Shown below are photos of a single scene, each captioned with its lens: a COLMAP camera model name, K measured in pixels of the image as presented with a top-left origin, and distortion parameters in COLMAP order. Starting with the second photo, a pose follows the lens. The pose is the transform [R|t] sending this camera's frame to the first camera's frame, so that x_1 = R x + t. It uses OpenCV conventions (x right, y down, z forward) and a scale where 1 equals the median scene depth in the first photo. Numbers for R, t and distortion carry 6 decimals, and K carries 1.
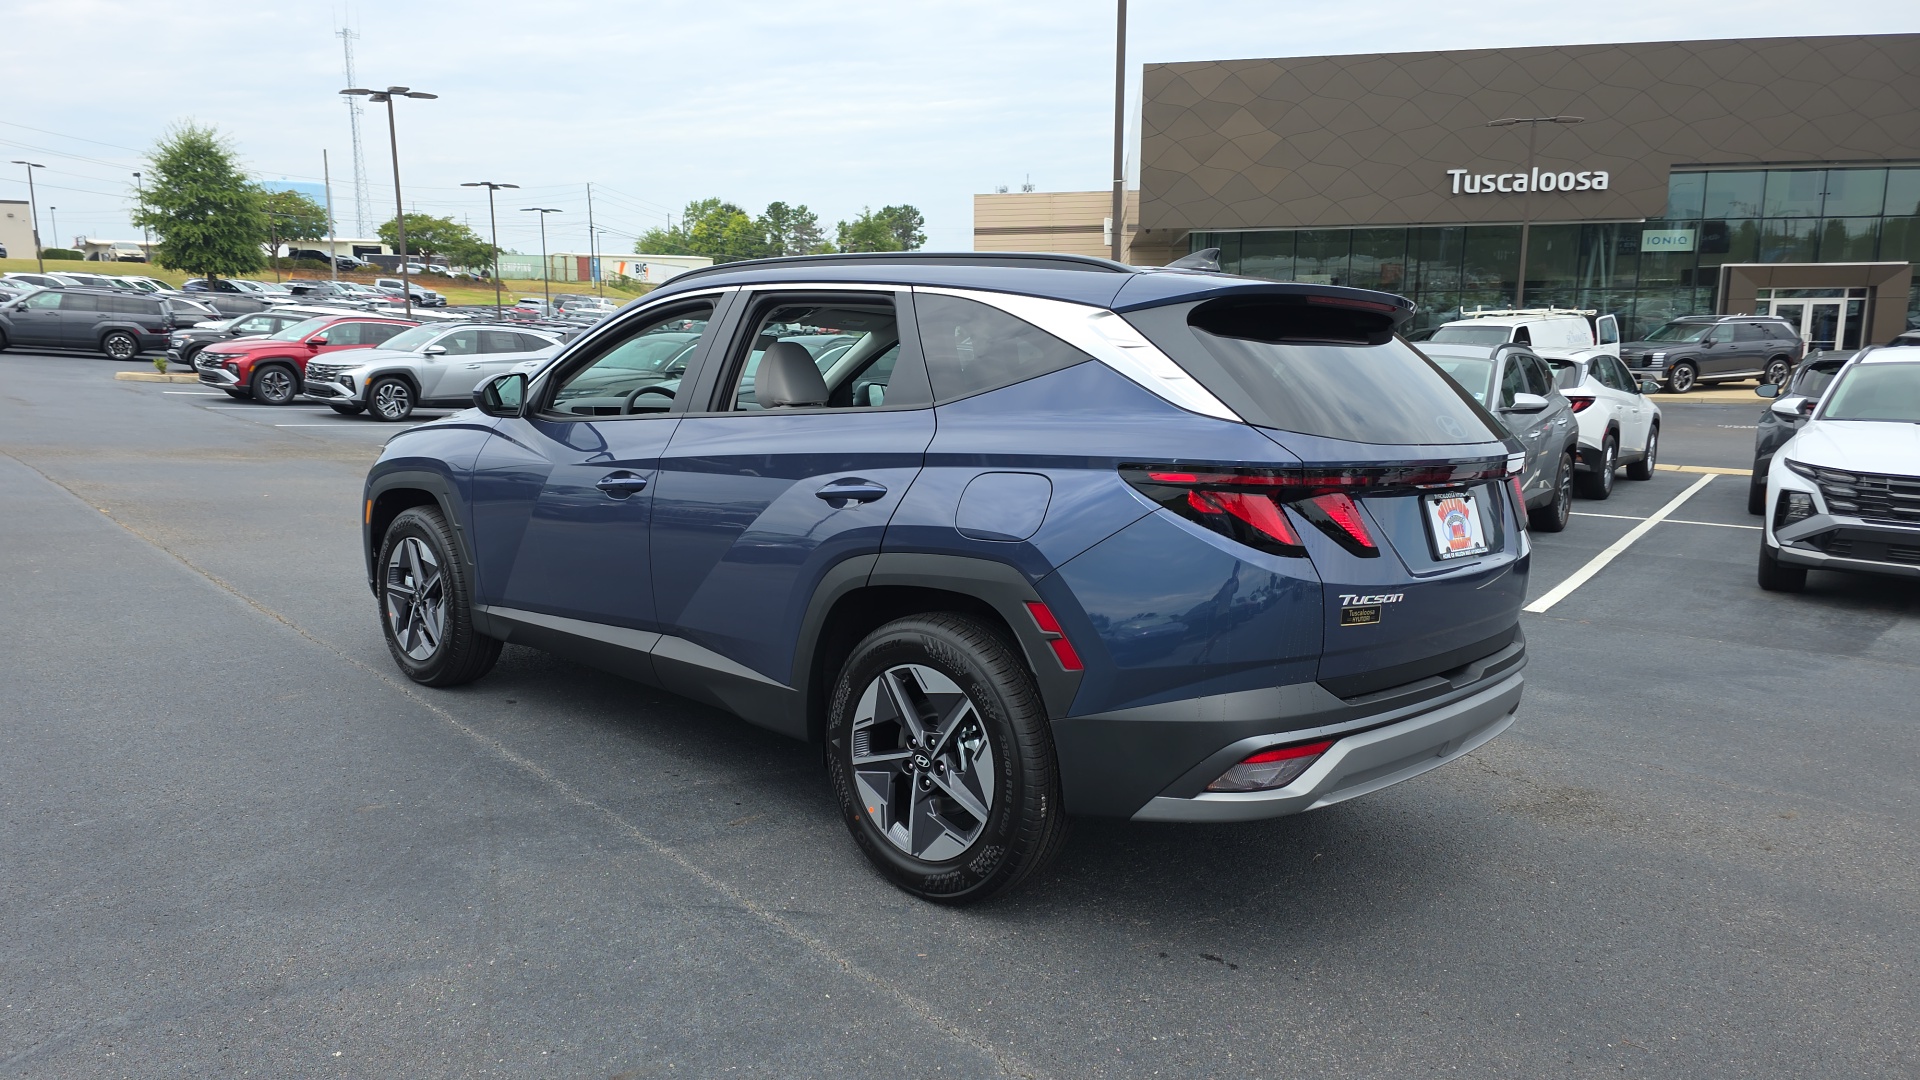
lens RADIAL K [[1306.6, 0, 967.7], [0, 1306.6, 585.6], [0, 0, 1]] dist [0.048975, -0.050289]
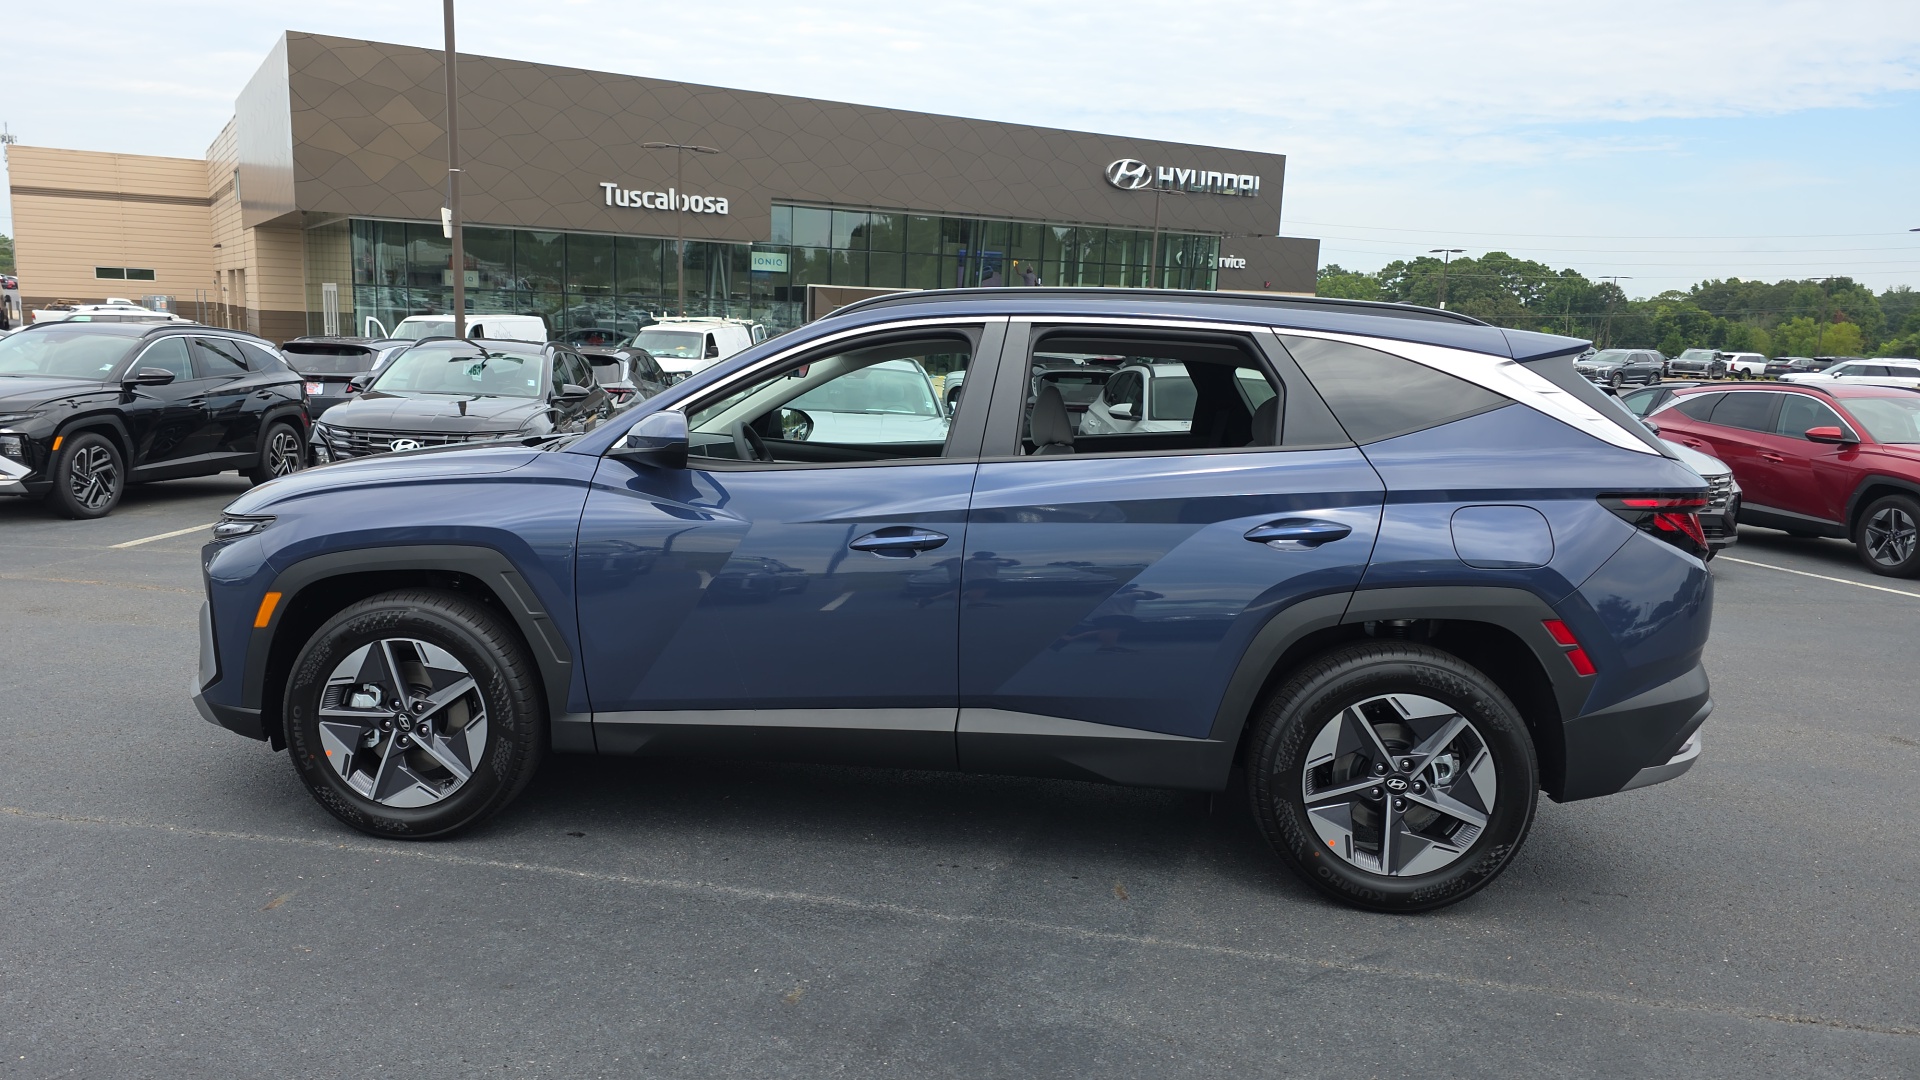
lens RADIAL K [[1258.9, 0, 902.0], [0, 1258.9, 566.6], [0, 0, 1]] dist [0.048926, -0.047261]
pose [[0.778100, -0.091288, 0.621472, -0.800906], [0.092848, 0.995230, 0.029941, -0.089208], [-0.621241, 0.034406, 0.782864, 0.369211]]
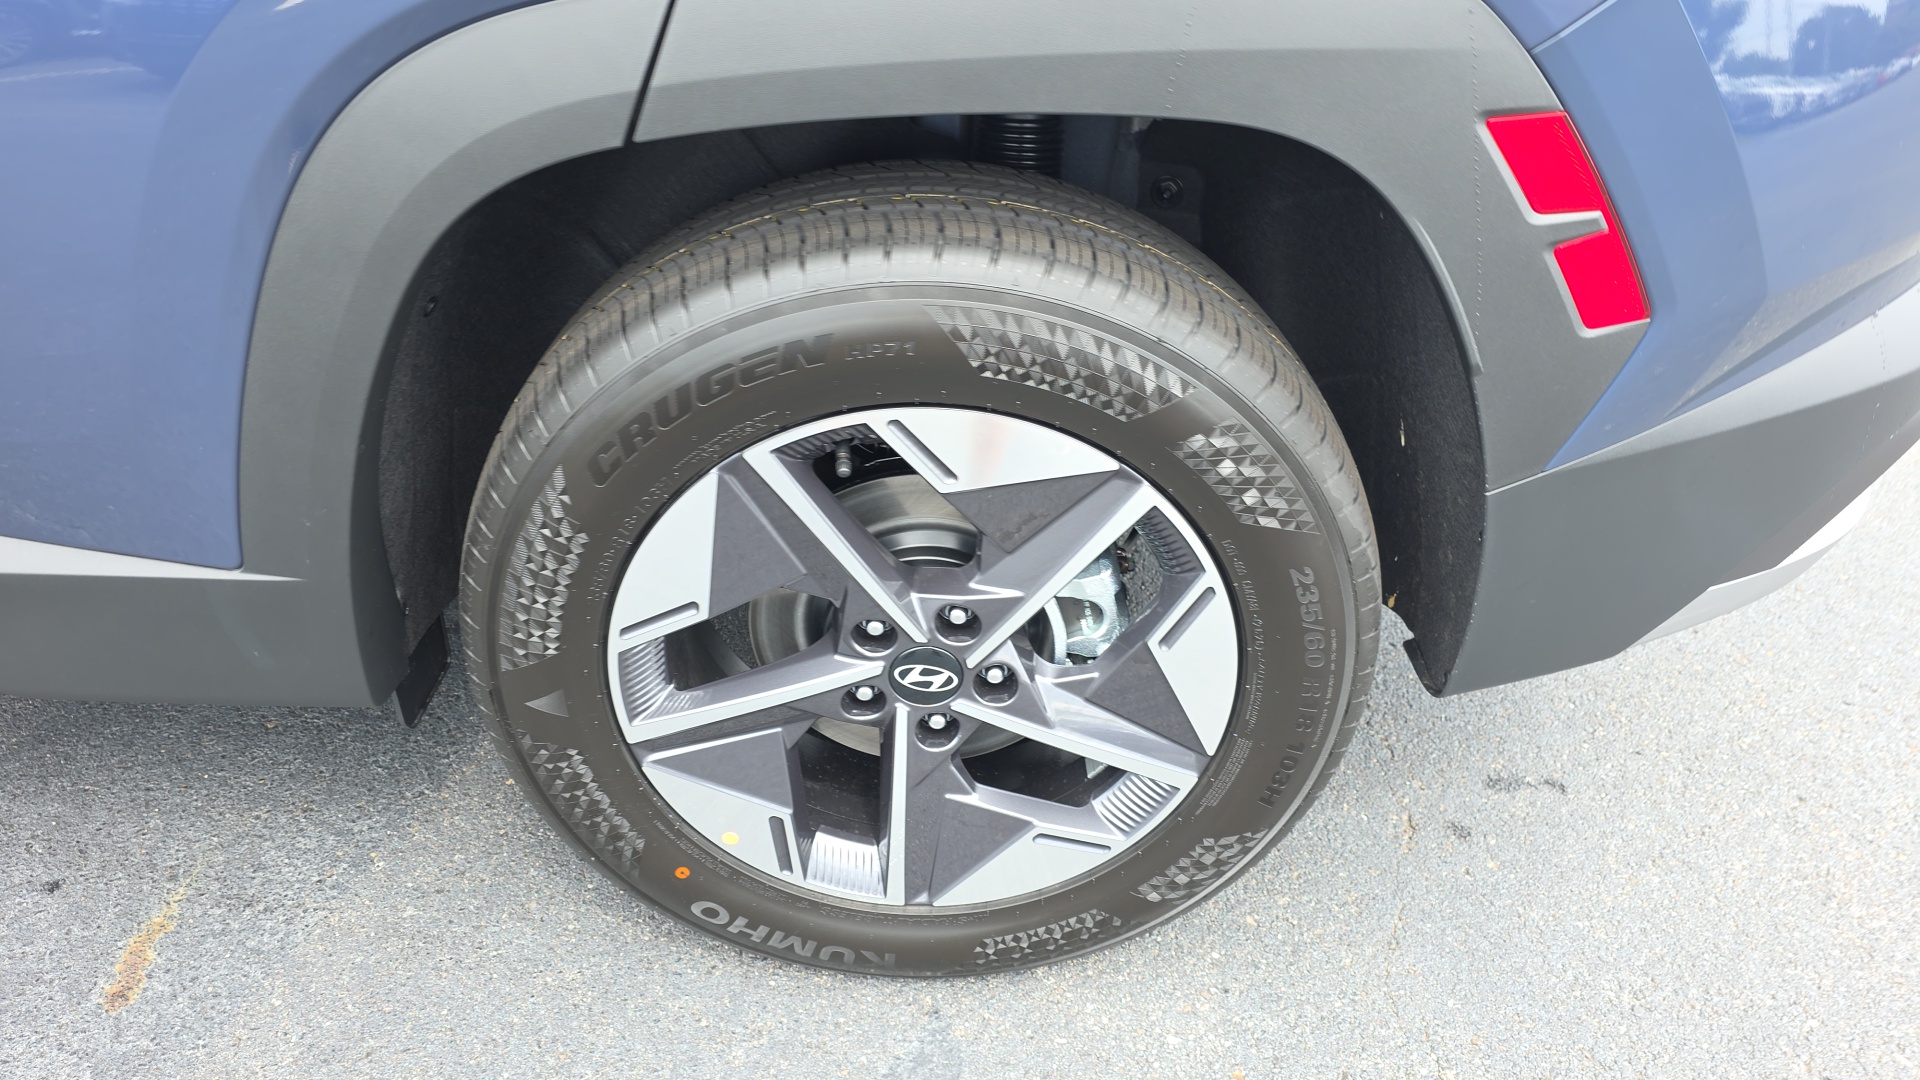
lens RADIAL K [[1306.6, 0, 967.7], [0, 1306.6, 585.6], [0, 0, 1]] dist [0.048975, -0.050289]
pose [[0.720648, -0.390026, 0.573190, -0.168104], [0.082575, 0.869155, 0.487596, -0.034091], [-0.688366, -0.304054, 0.658561, 0.657047]]
